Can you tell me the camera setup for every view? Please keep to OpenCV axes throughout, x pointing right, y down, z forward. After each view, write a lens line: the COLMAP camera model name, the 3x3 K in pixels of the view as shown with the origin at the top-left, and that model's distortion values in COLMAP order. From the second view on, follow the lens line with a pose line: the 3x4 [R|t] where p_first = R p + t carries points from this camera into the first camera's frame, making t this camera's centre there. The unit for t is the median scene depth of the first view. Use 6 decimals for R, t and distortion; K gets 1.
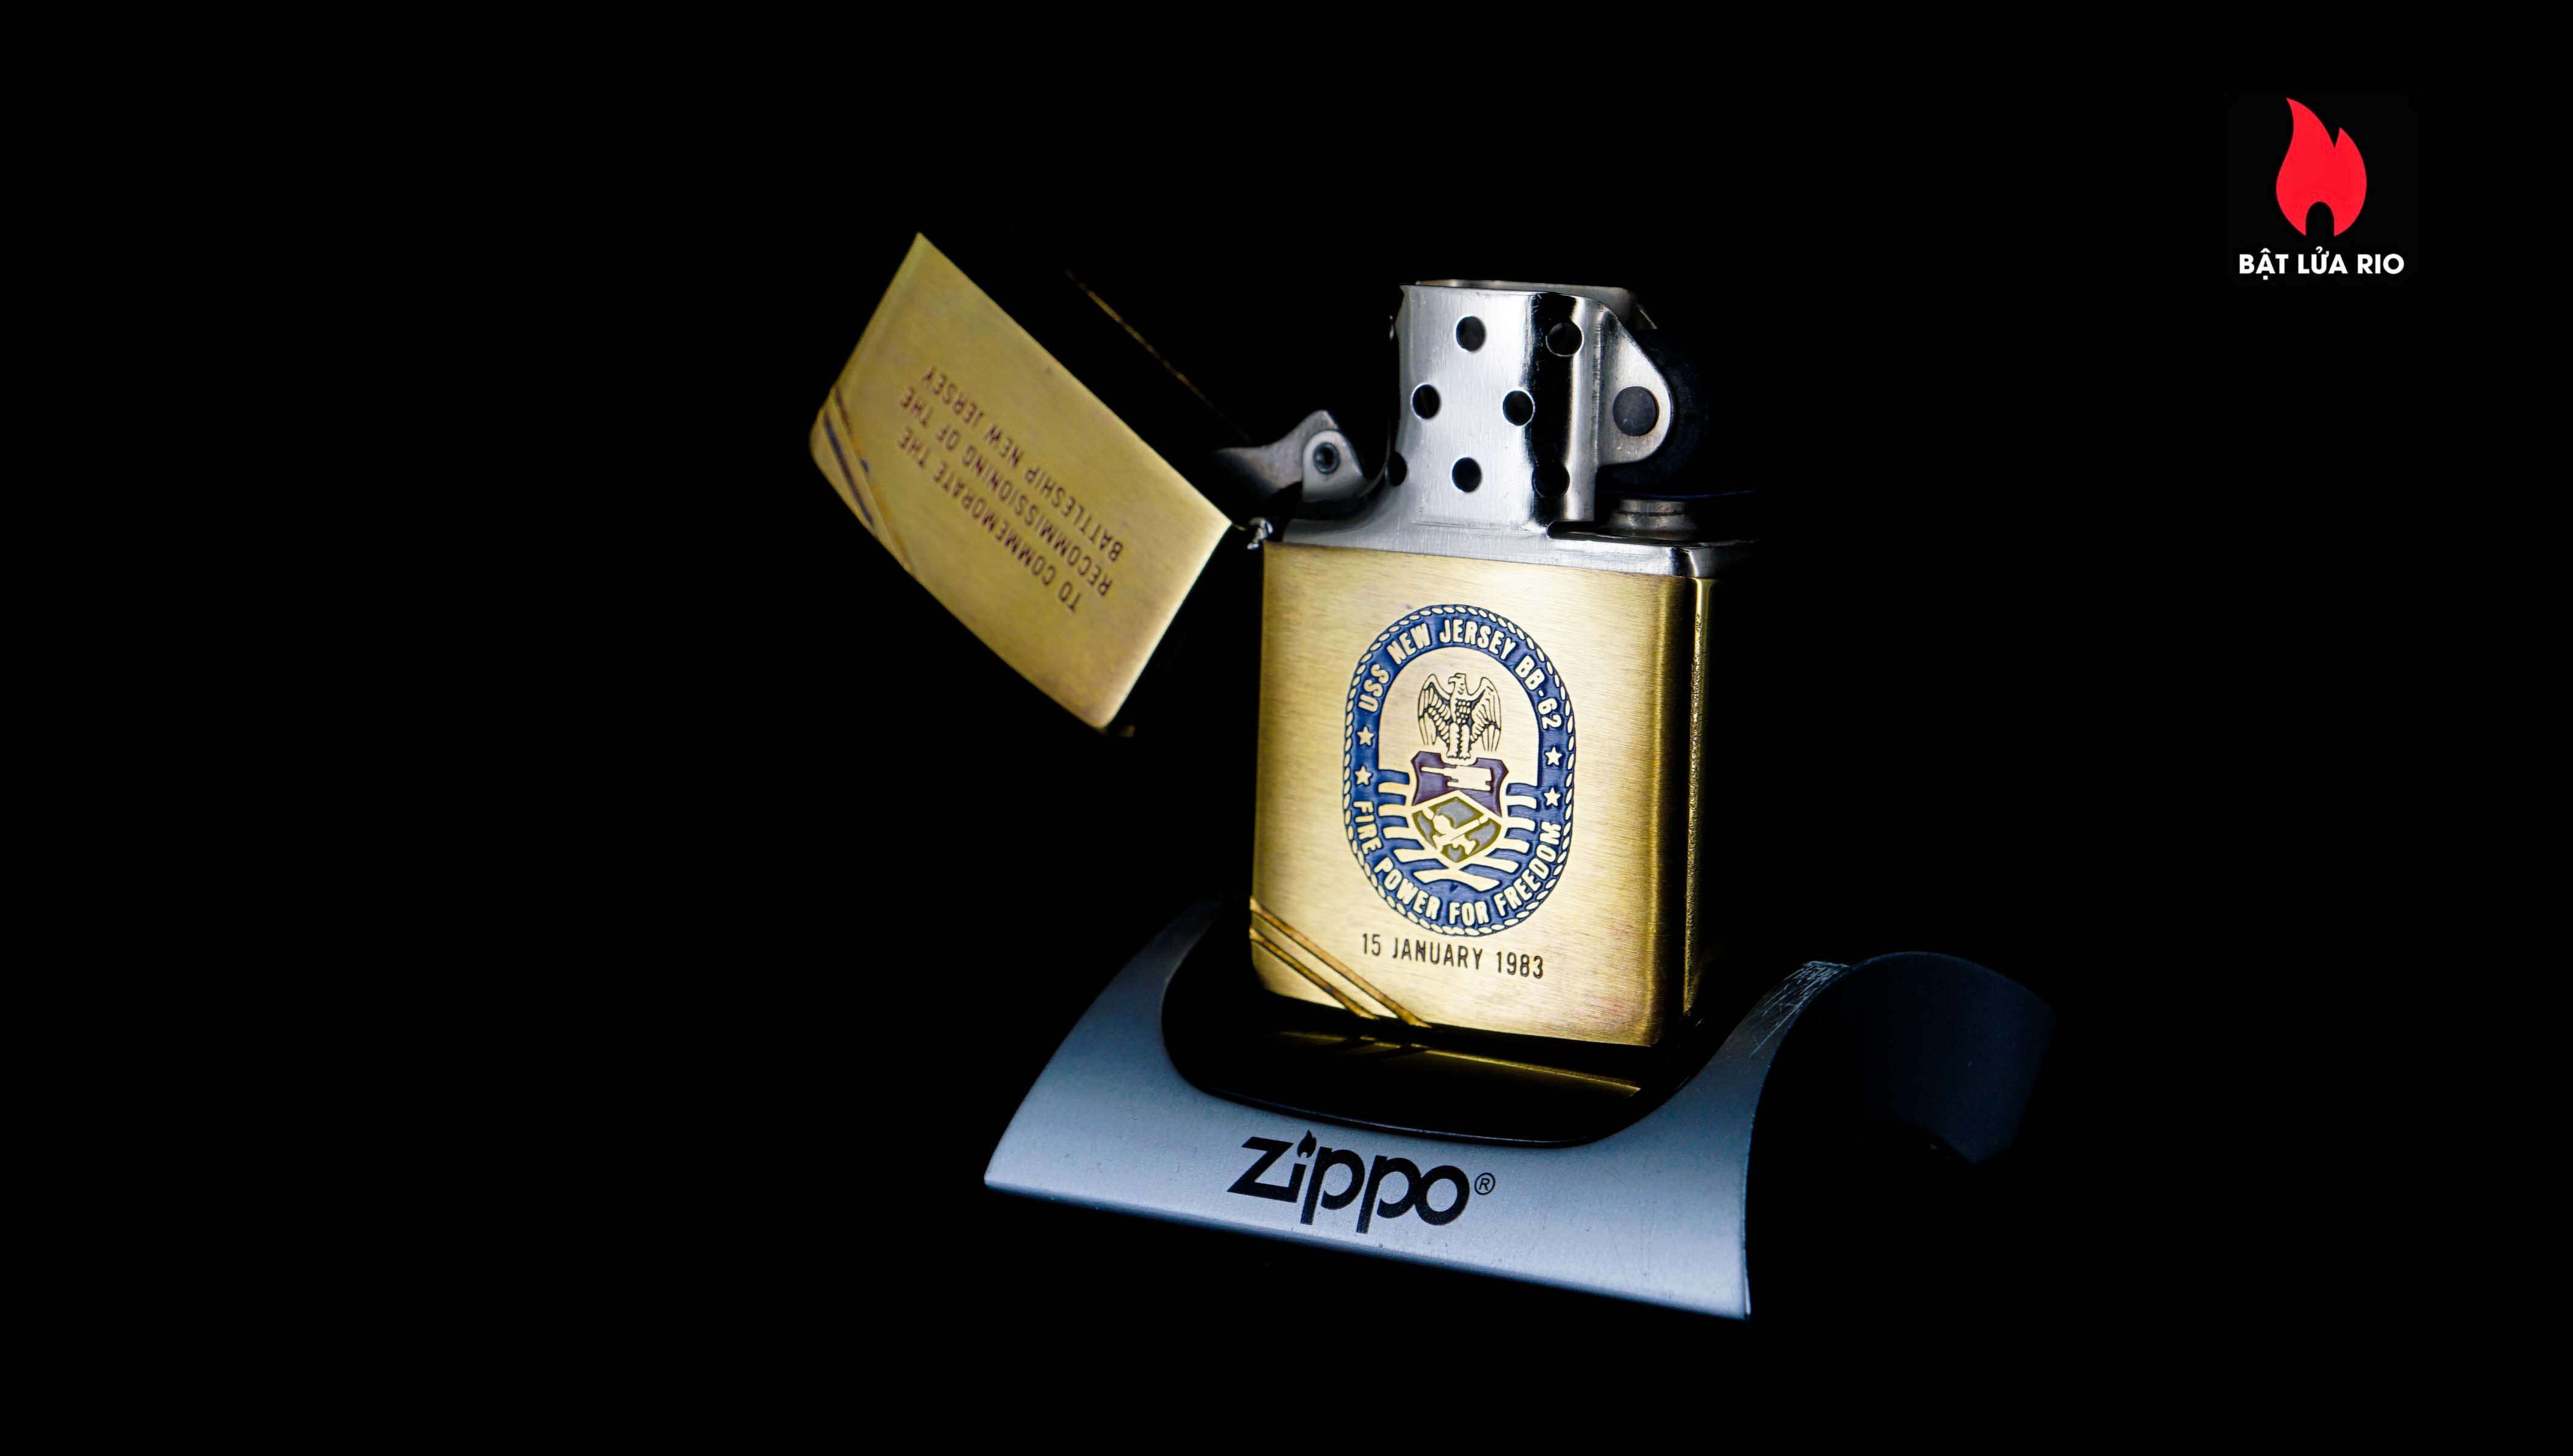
lens RADIAL K [[5990.6, 0, 1286.5], [0, 5990.6, 728.0], [0, 0, 1]] dist [0.011076, -0.006825]
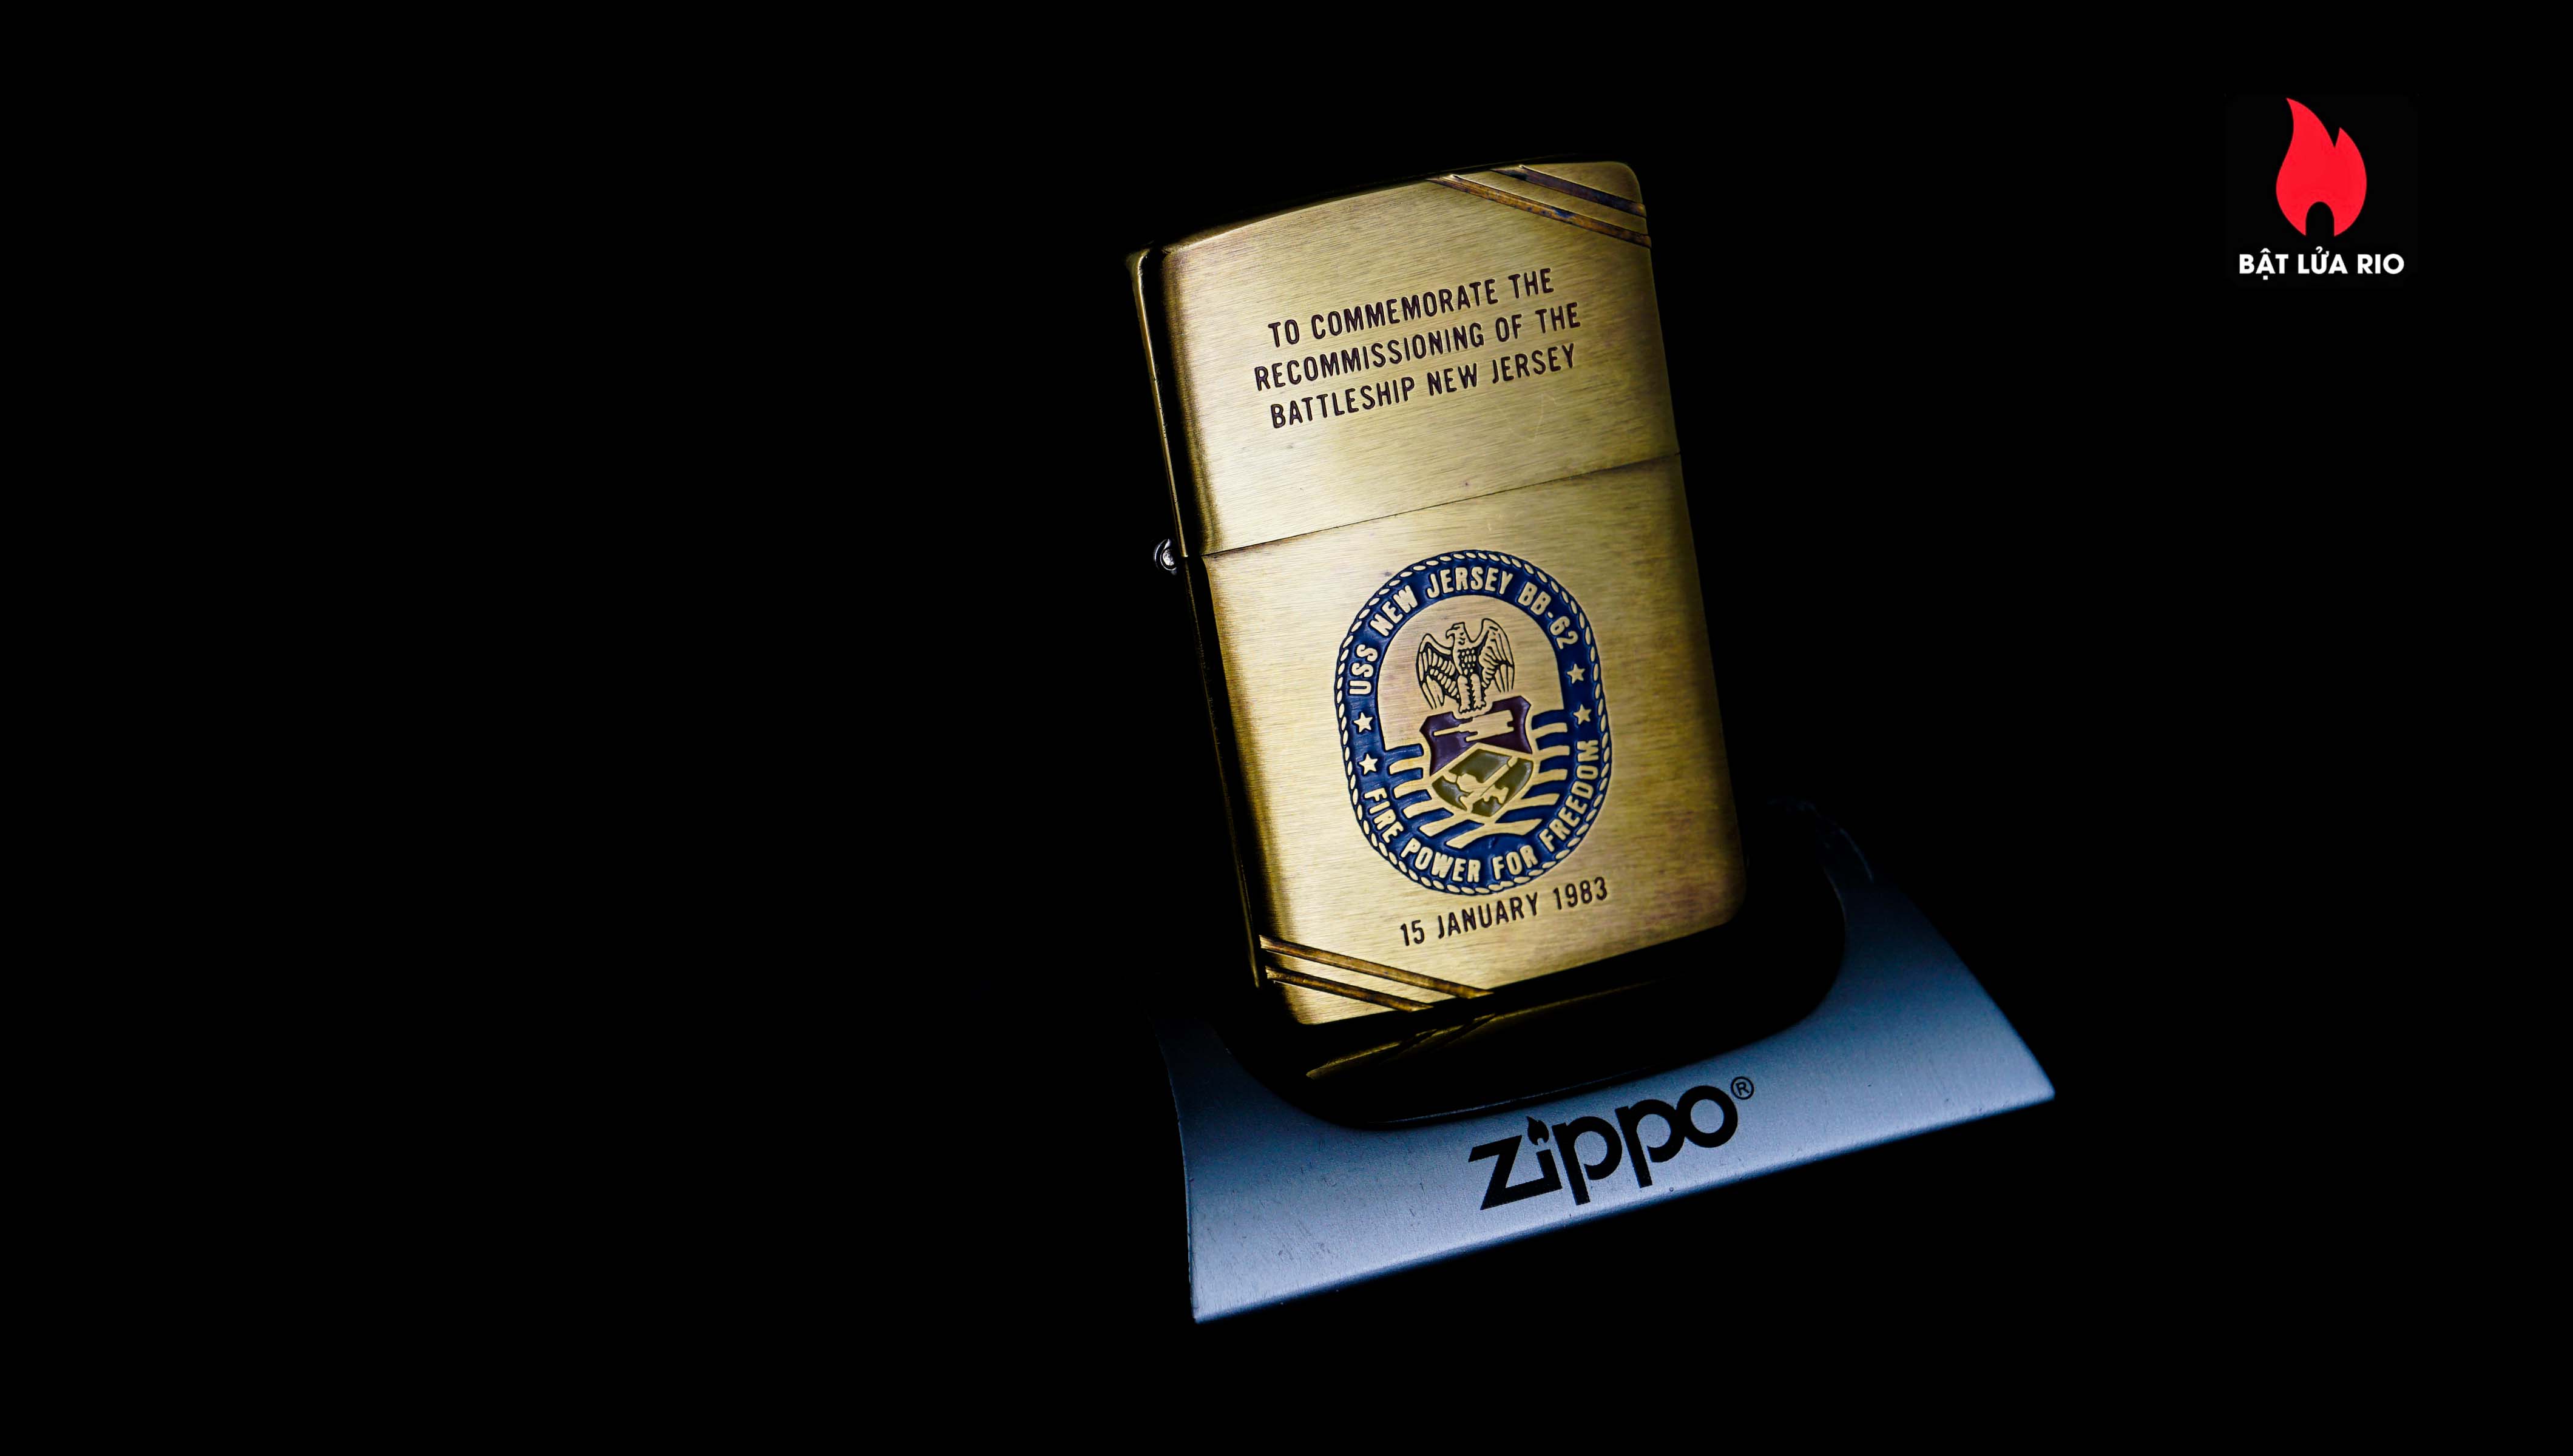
lens RADIAL K [[5990.6, 0, 1286.5], [0, 5990.6, 728.0], [0, 0, 1]] dist [0.011076, -0.006825]
pose [[0.507863, -0.241629, 0.826856, -0.788378], [0.270055, 0.956128, 0.113536, -0.110269], [-0.818013, 0.165636, 0.550835, 0.498928]]
